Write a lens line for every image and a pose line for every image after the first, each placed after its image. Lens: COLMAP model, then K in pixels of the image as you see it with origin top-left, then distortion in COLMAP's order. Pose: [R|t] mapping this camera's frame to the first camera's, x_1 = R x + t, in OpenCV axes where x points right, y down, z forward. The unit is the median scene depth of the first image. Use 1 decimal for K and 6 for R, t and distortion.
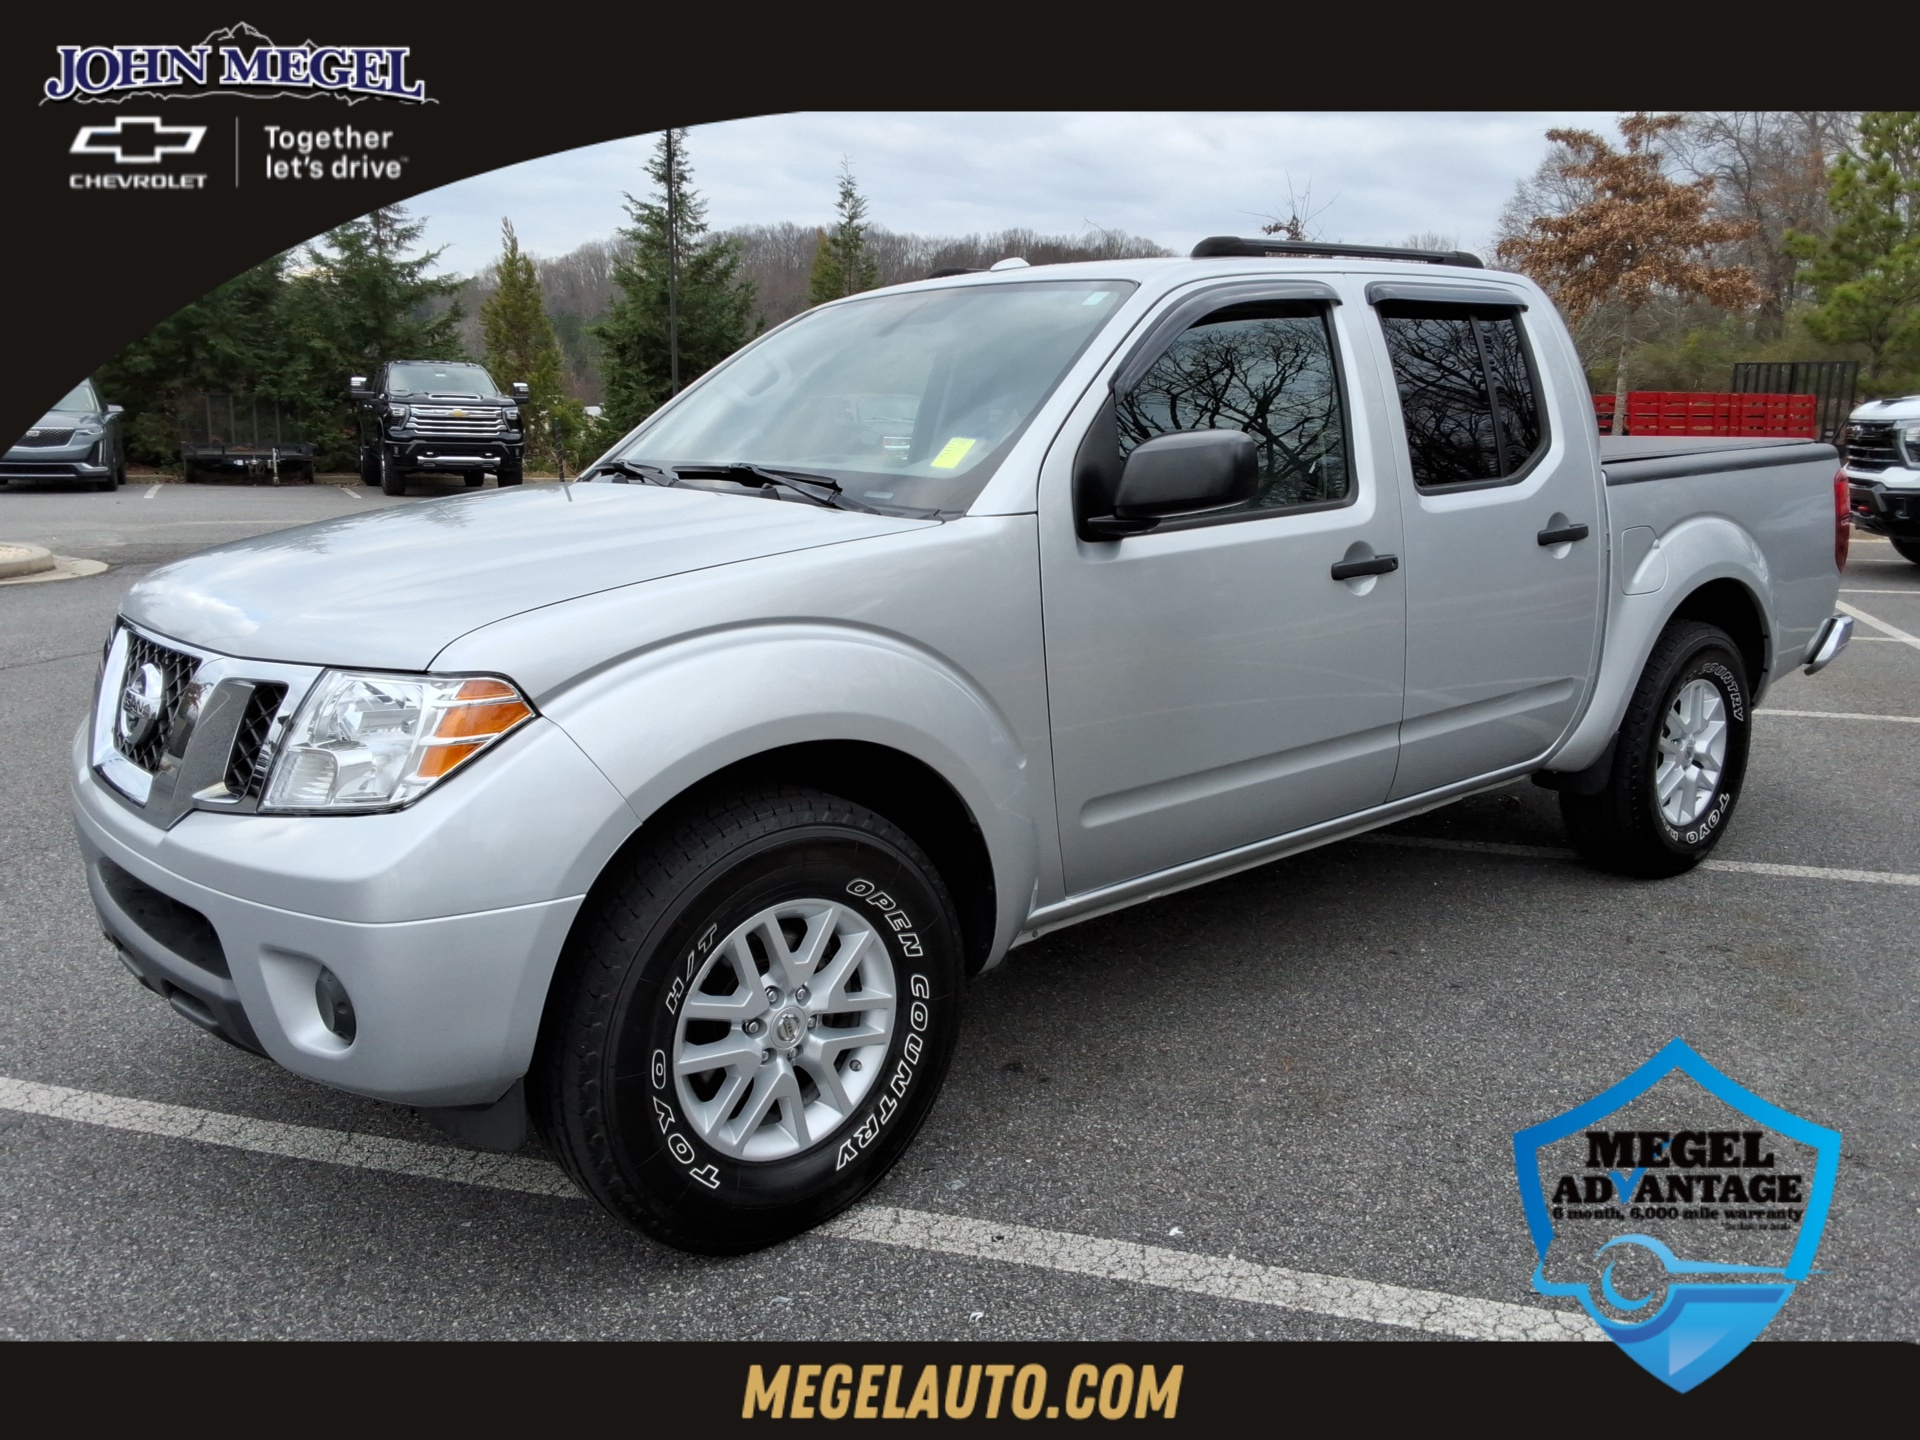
lens RADIAL K [[1534.2, 0, 978.8], [0, 1534.2, 712.2], [0, 0, 1]] dist [0.127907, -0.221139]
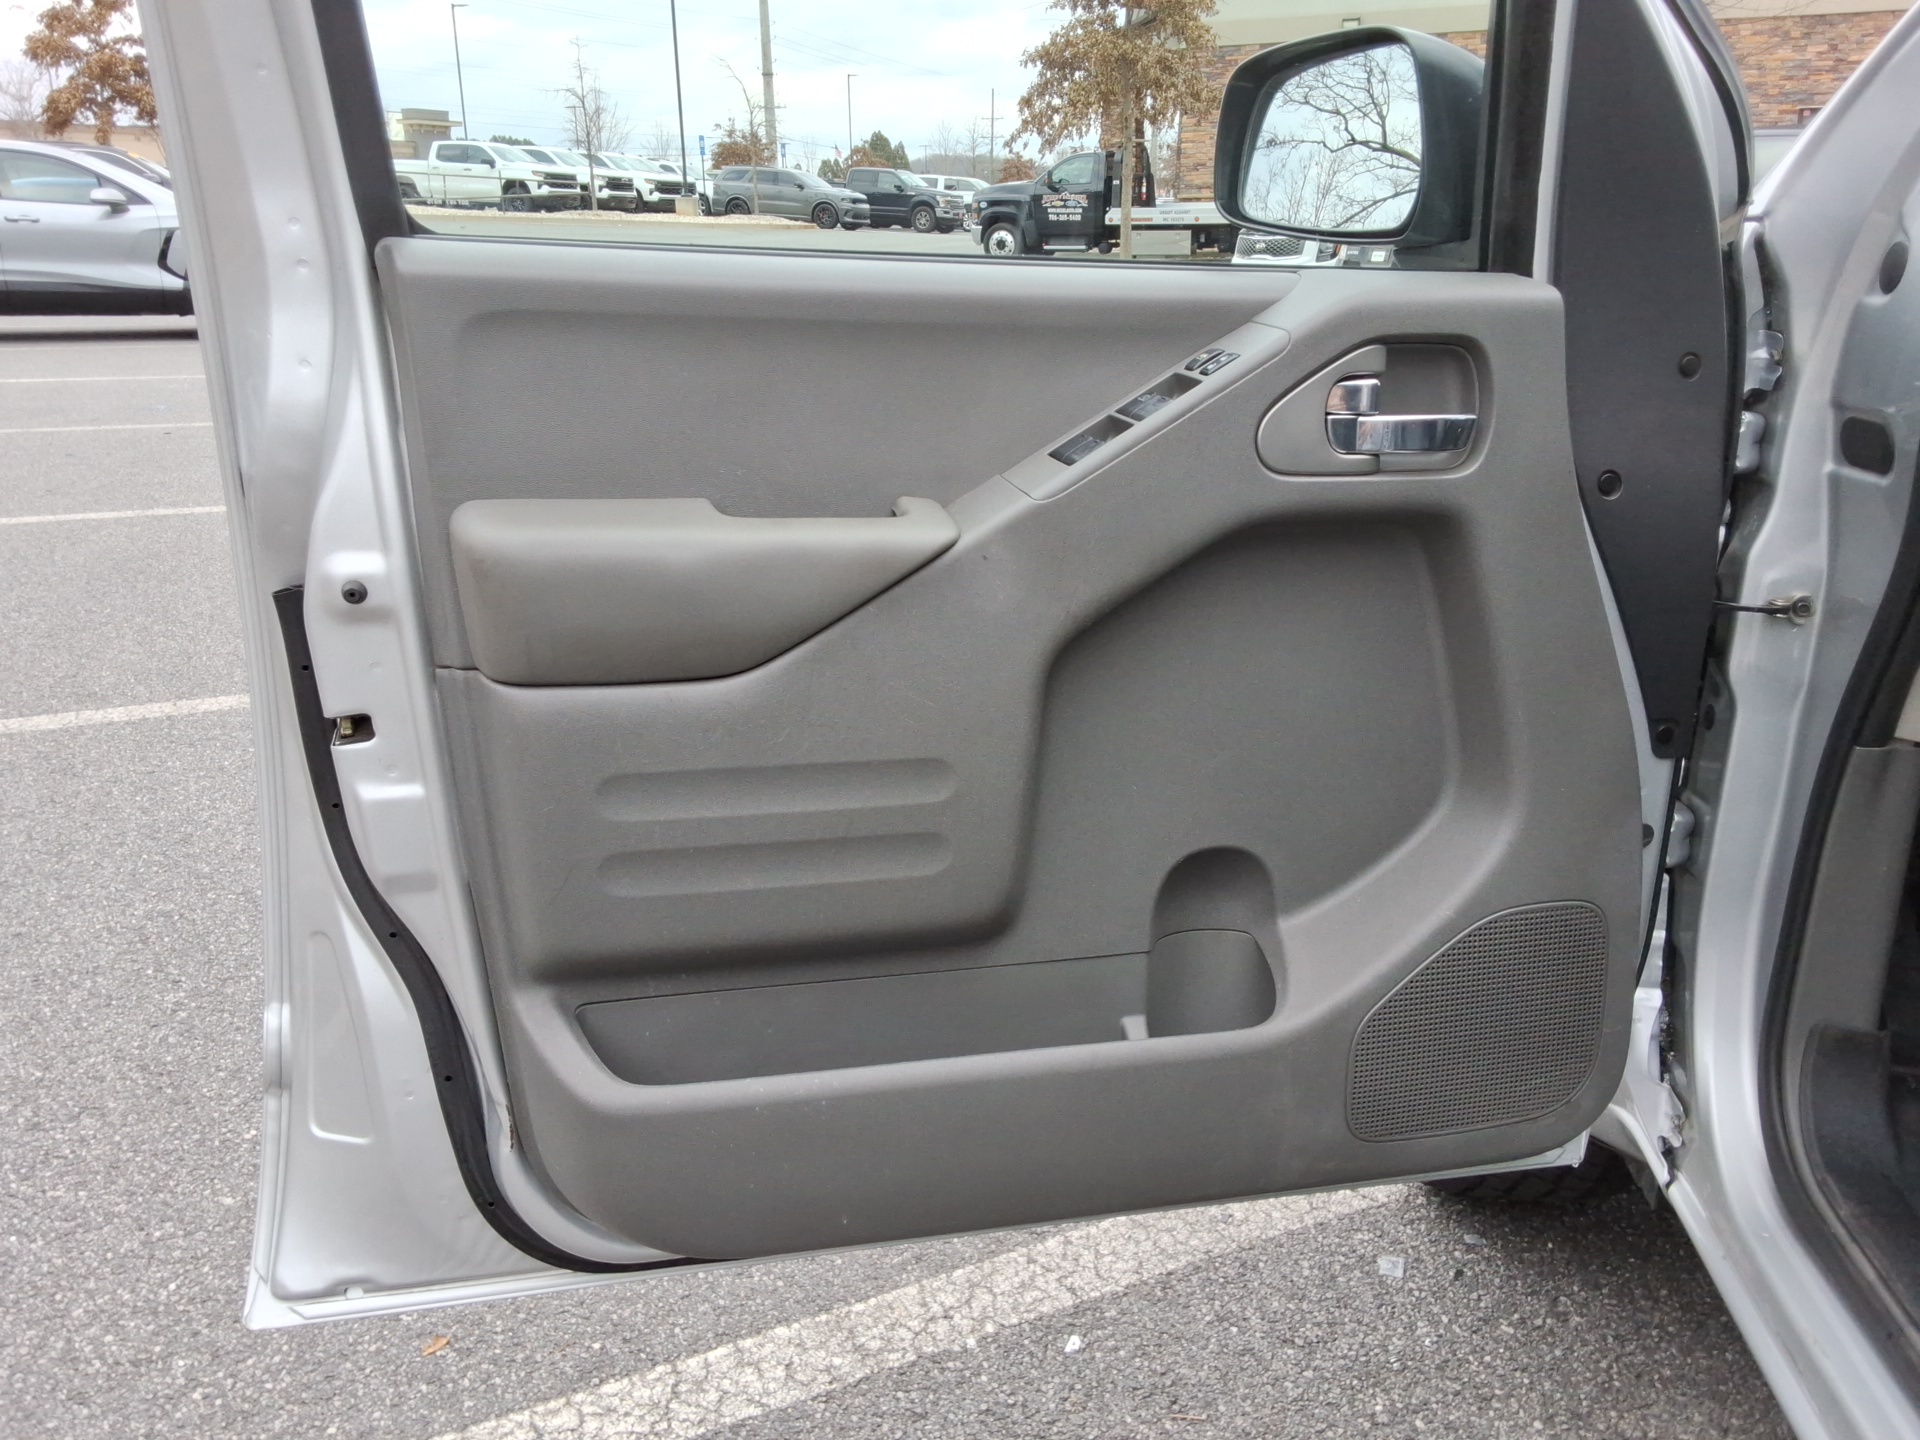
lens RADIAL K [[1538.1, 0, 977.2], [0, 1538.1, 709.1], [0, 0, 1]] dist [0.090568, -0.140880]
pose [[-0.725778, 0.192072, -0.660572, 0.406683], [-0.152443, 0.891455, 0.426695, -0.129873], [0.670826, 0.410386, -0.617718, 0.966153]]
